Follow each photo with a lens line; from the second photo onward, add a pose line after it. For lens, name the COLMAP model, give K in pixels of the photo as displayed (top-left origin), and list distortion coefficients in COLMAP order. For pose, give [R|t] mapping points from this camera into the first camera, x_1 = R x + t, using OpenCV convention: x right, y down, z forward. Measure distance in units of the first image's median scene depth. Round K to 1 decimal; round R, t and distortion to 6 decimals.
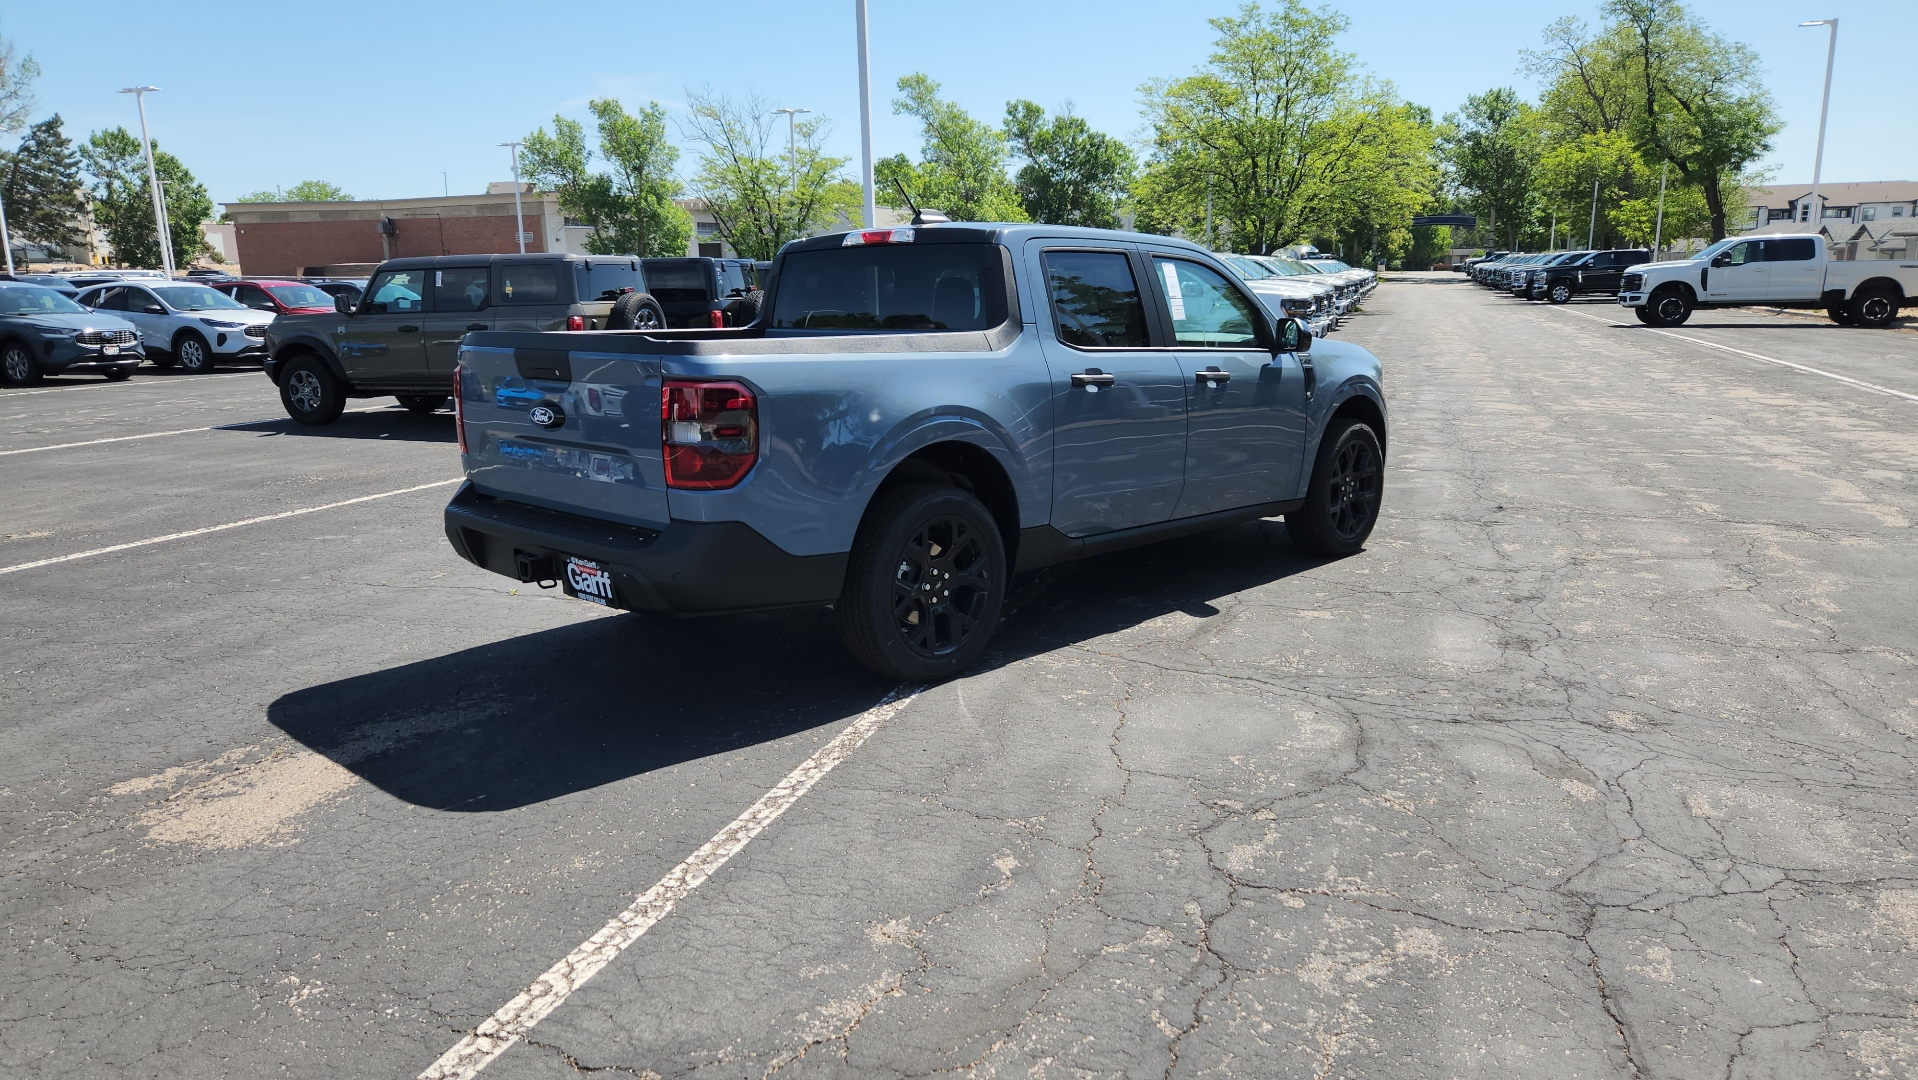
lens RADIAL K [[1282.1, 0, 921.9], [0, 1282.1, 548.4], [0, 0, 1]] dist [0.084967, -0.072717]
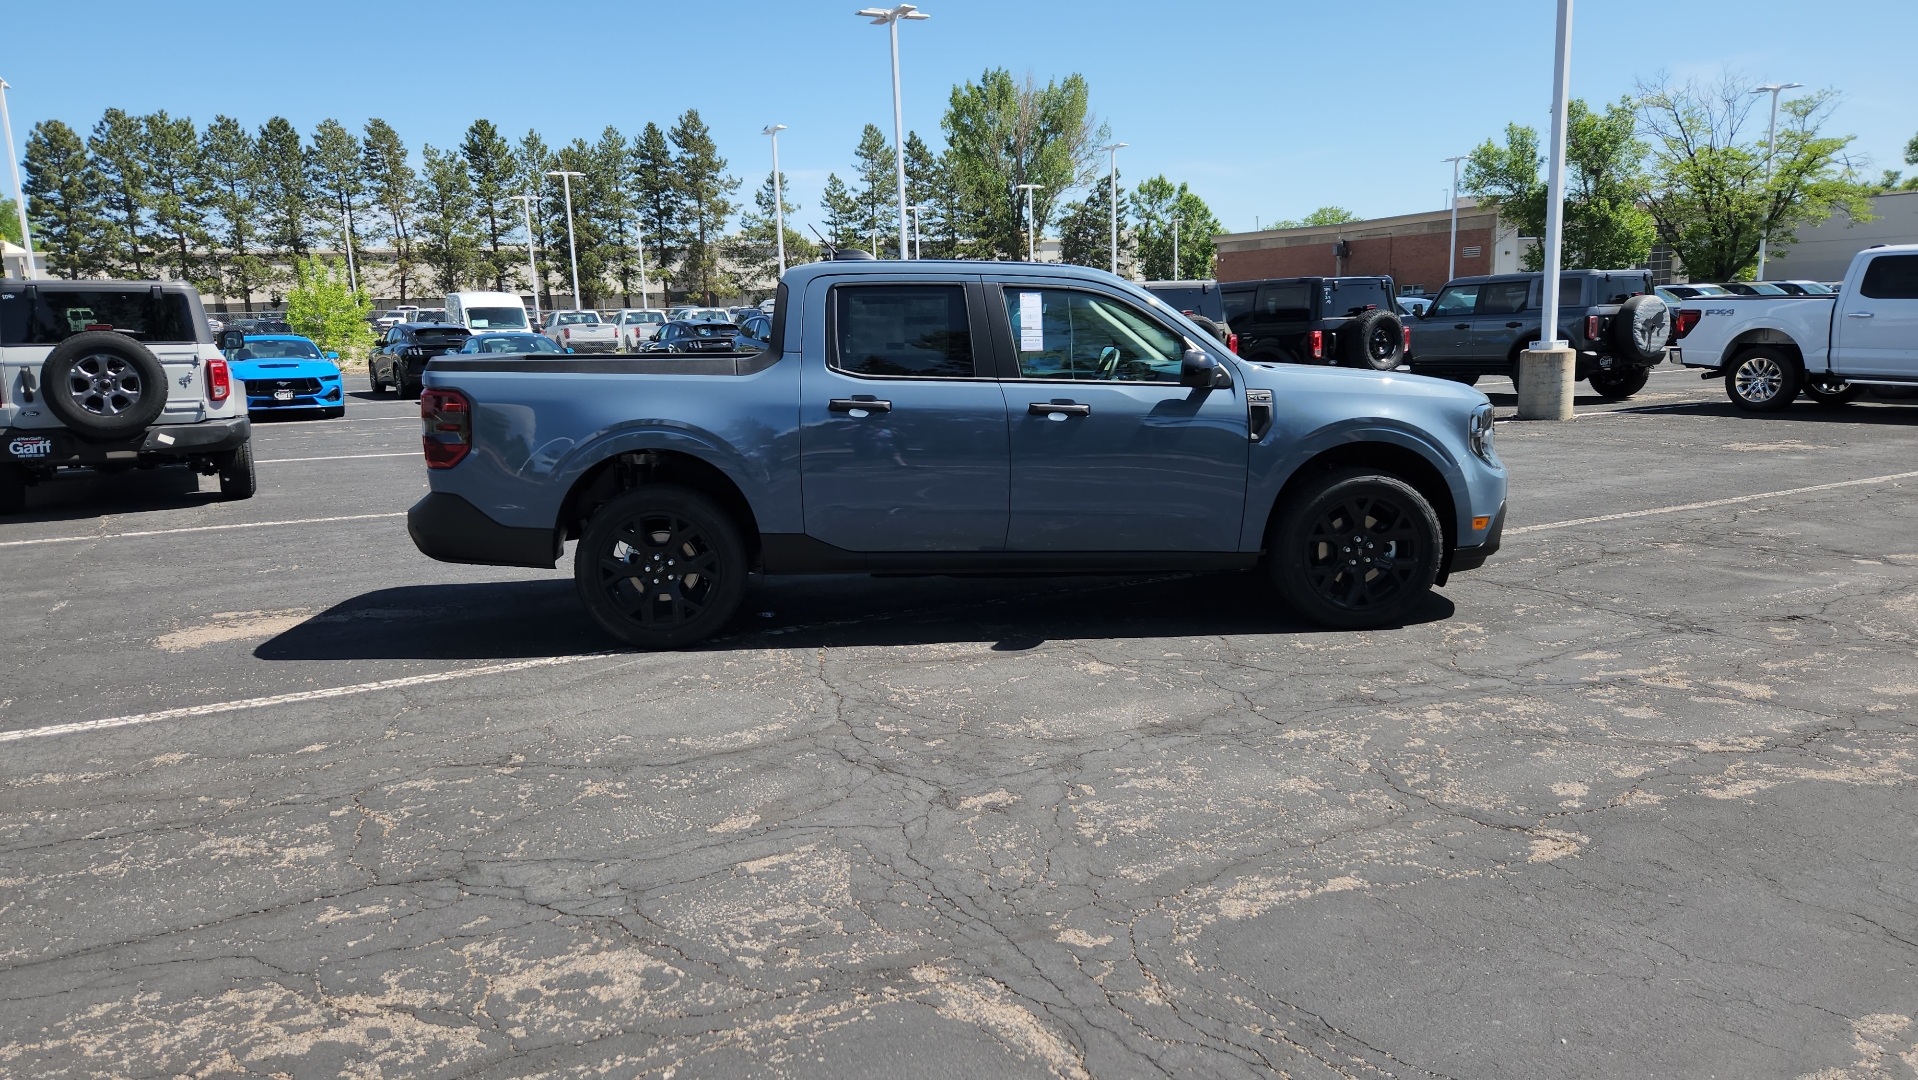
lens RADIAL K [[1279.3, 0, 932.4], [0, 1279.3, 536.5], [0, 0, 1]] dist [0.076234, -0.064313]
pose [[0.744054, 0.108247, -0.659292, 0.096051], [-0.121636, 0.992244, 0.025639, -0.006142], [0.656953, 0.061117, 0.751450, 0.025981]]
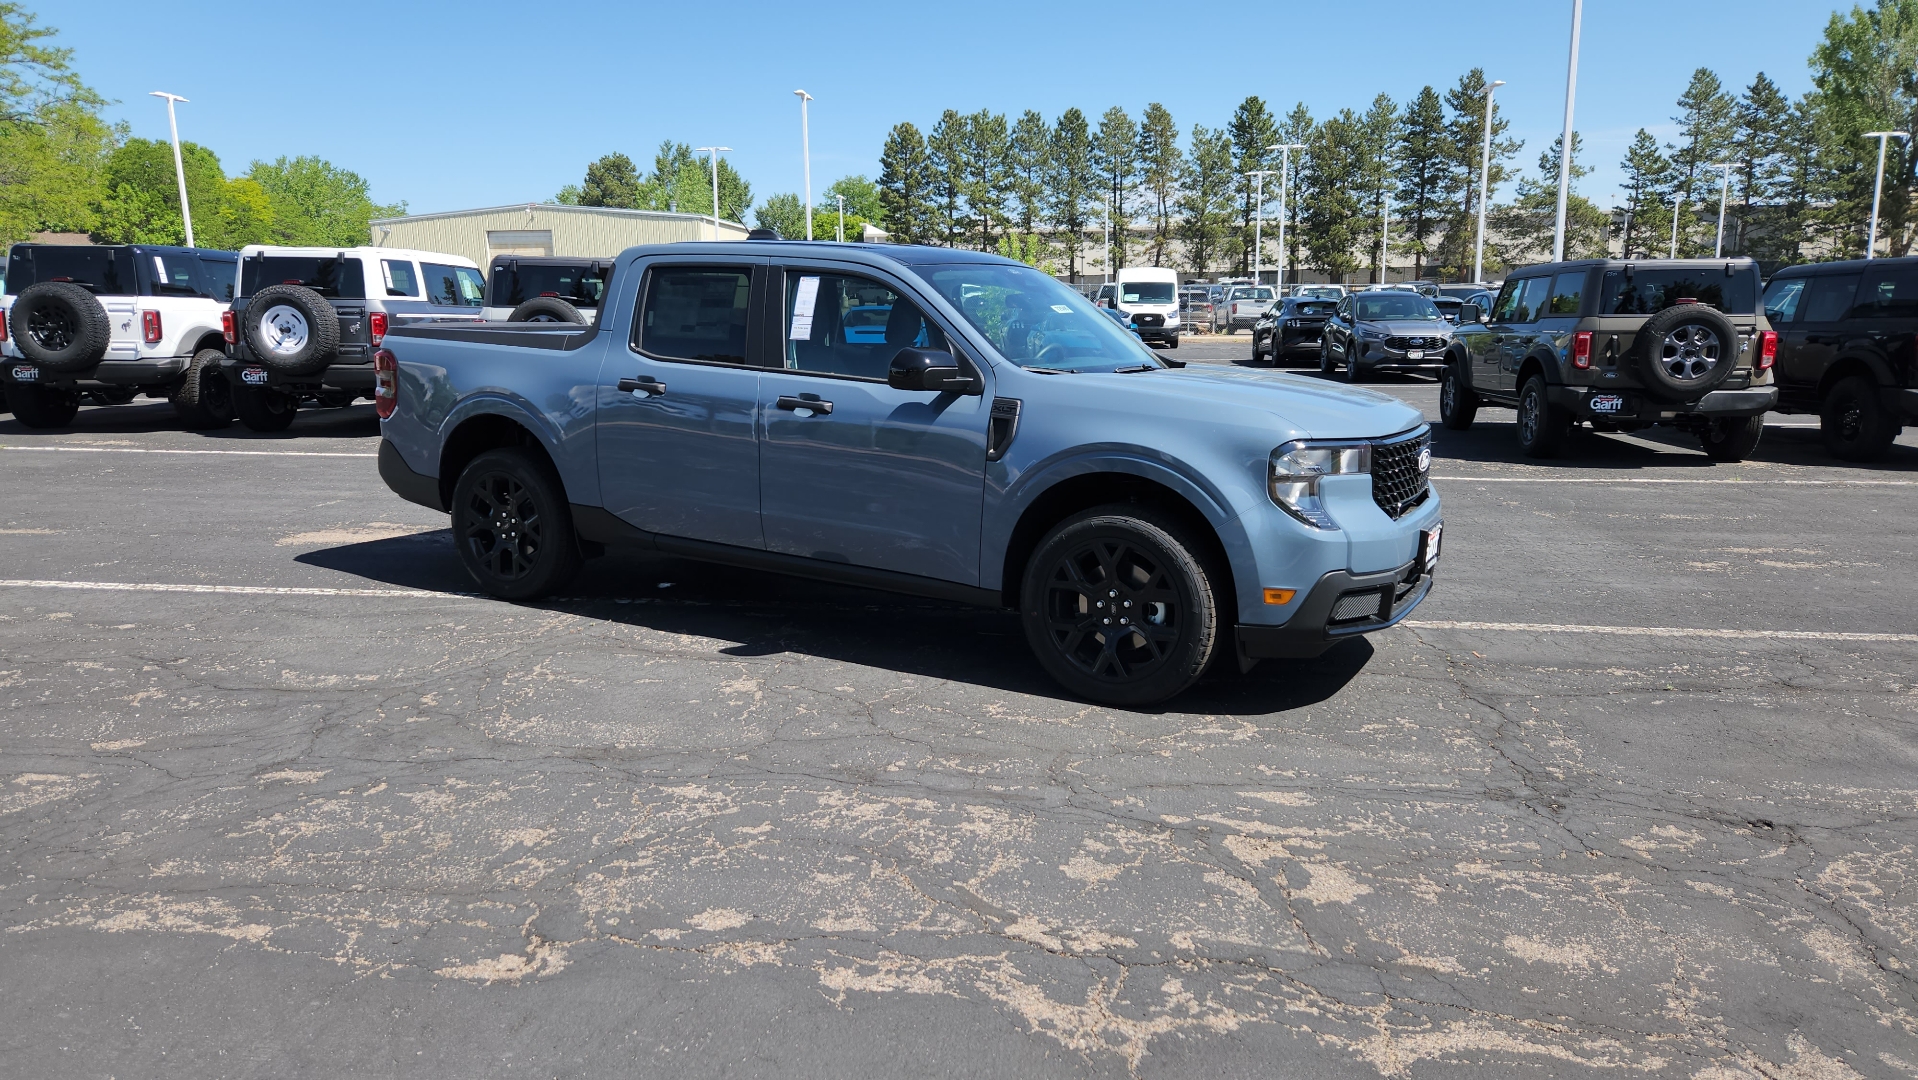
lens RADIAL K [[1279.3, 0, 932.4], [0, 1279.3, 536.5], [0, 0, 1]] dist [0.076234, -0.064313]
pose [[0.253184, 0.188407, -0.948894, 0.132758], [-0.200569, 0.969763, 0.139035, -0.022295], [0.946398, 0.155117, 0.283317, 0.101457]]
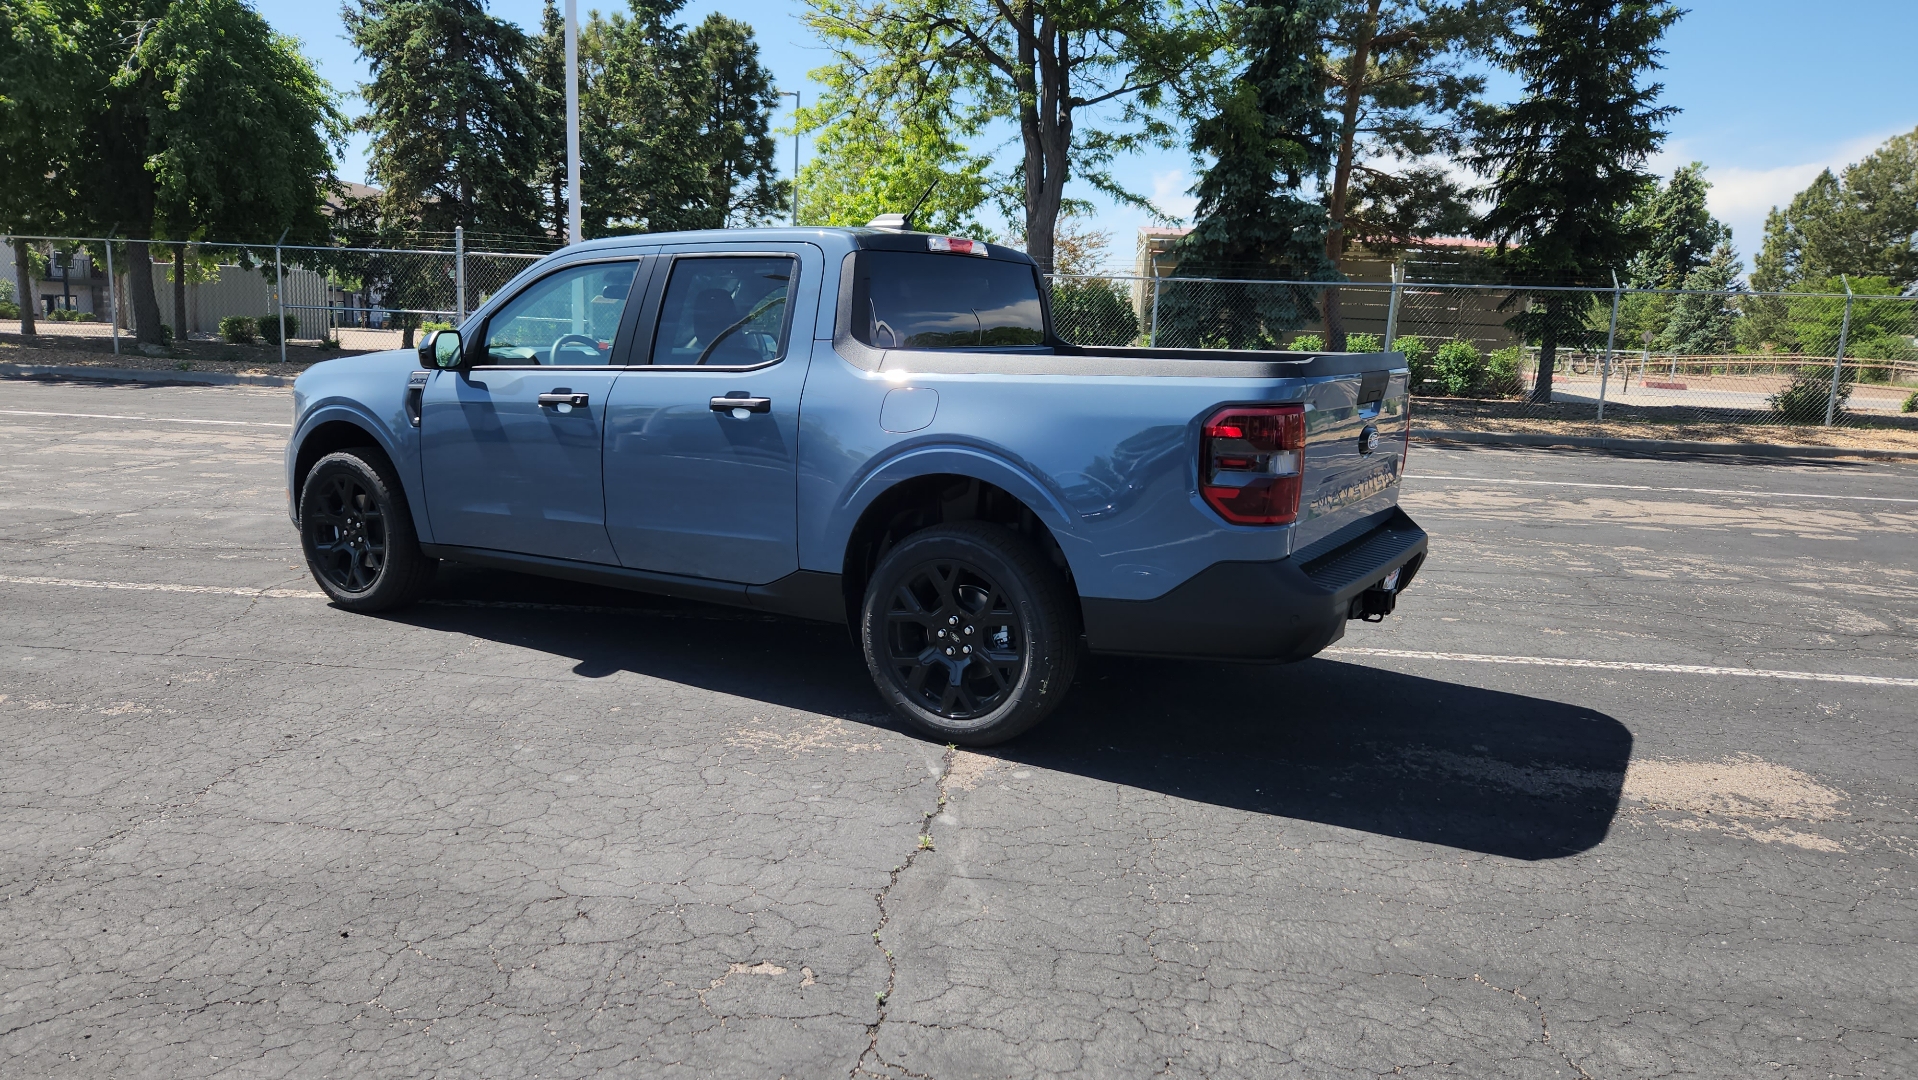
lens RADIAL K [[1281.7, 0, 933.4], [0, 1281.7, 546.8], [0, 0, 1]] dist [0.077846, -0.065526]
pose [[-0.229483, -0.167549, 0.958783, -0.106070], [0.166417, 0.963812, 0.208260, -0.025876], [-0.958980, 0.207350, -0.193295, 0.139888]]
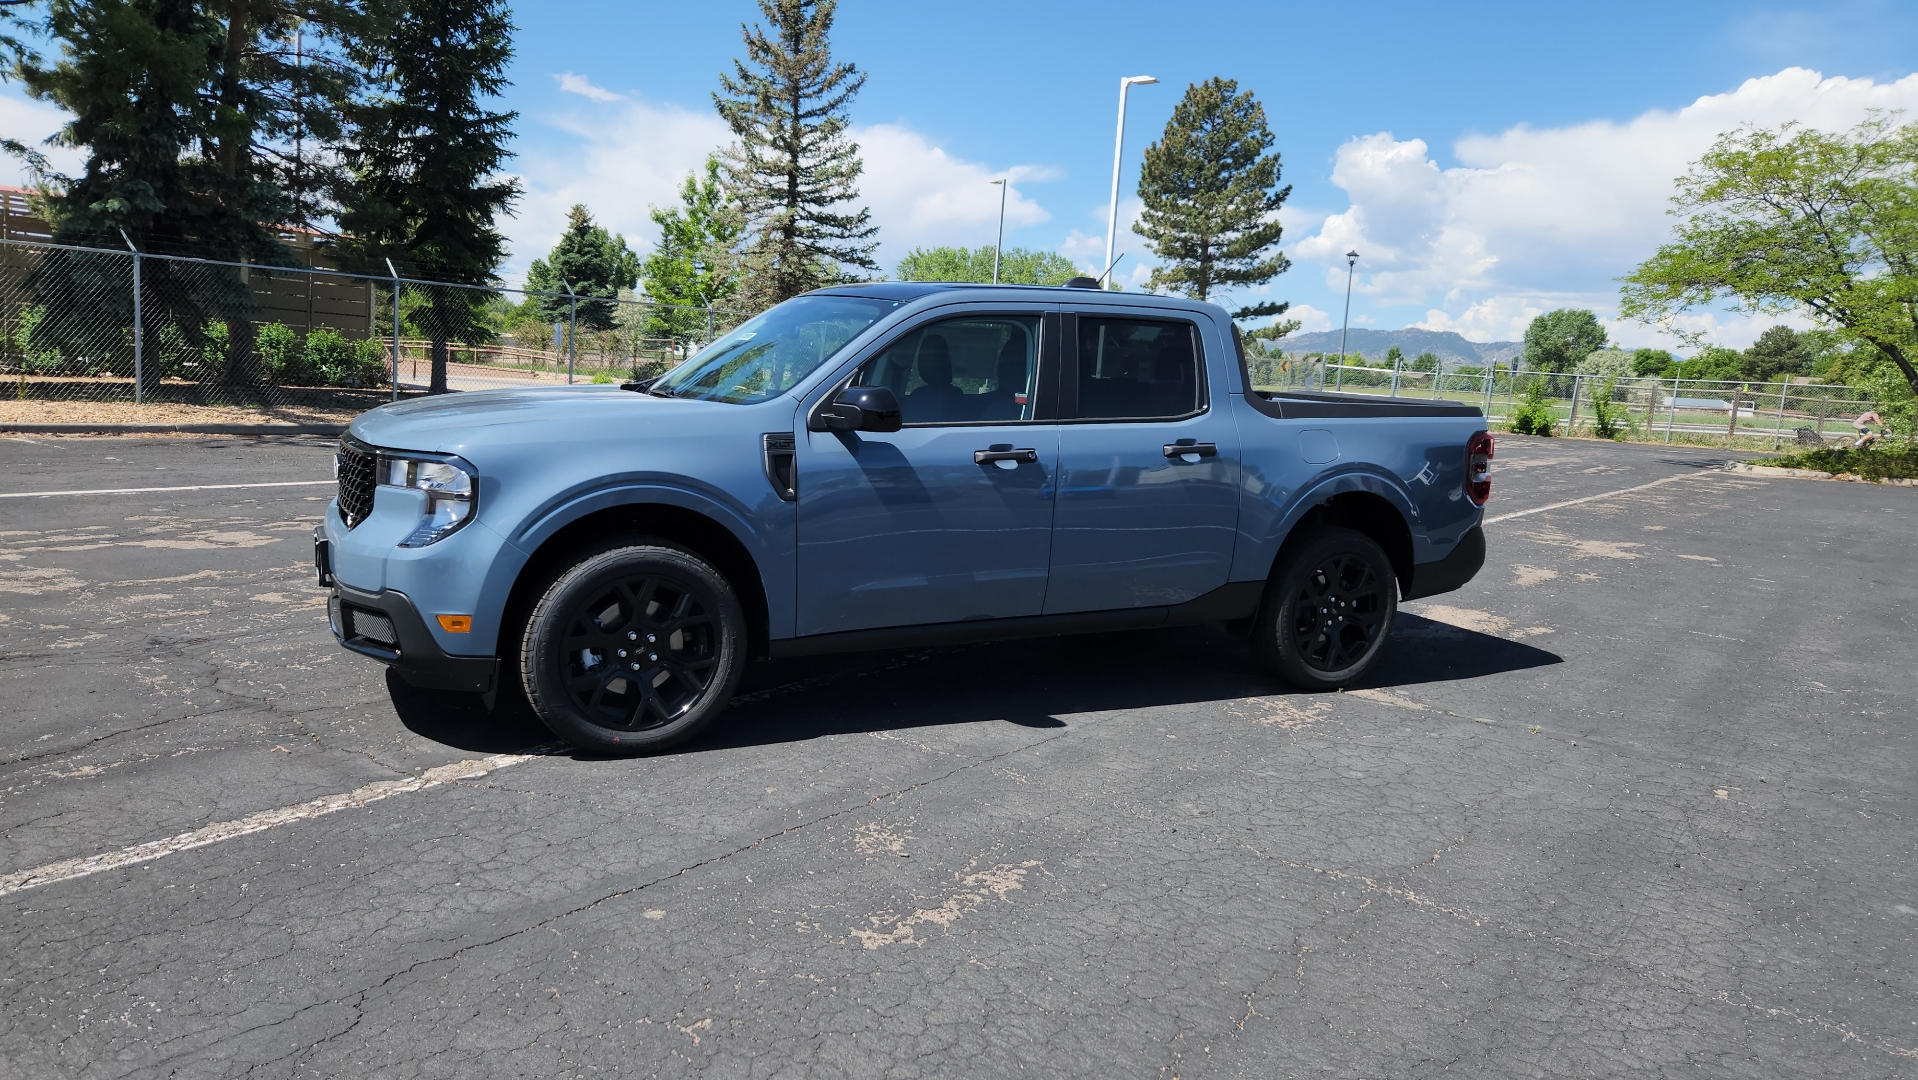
lens RADIAL K [[1280.2, 0, 929.3], [0, 1280.2, 521.5], [0, 0, 1]] dist [0.072183, -0.059671]
pose [[-0.951986, -0.082012, 0.294953, -0.023516], [0.014248, 0.950537, 0.310286, -0.046733], [-0.305811, 0.299590, -0.903729, 0.238690]]
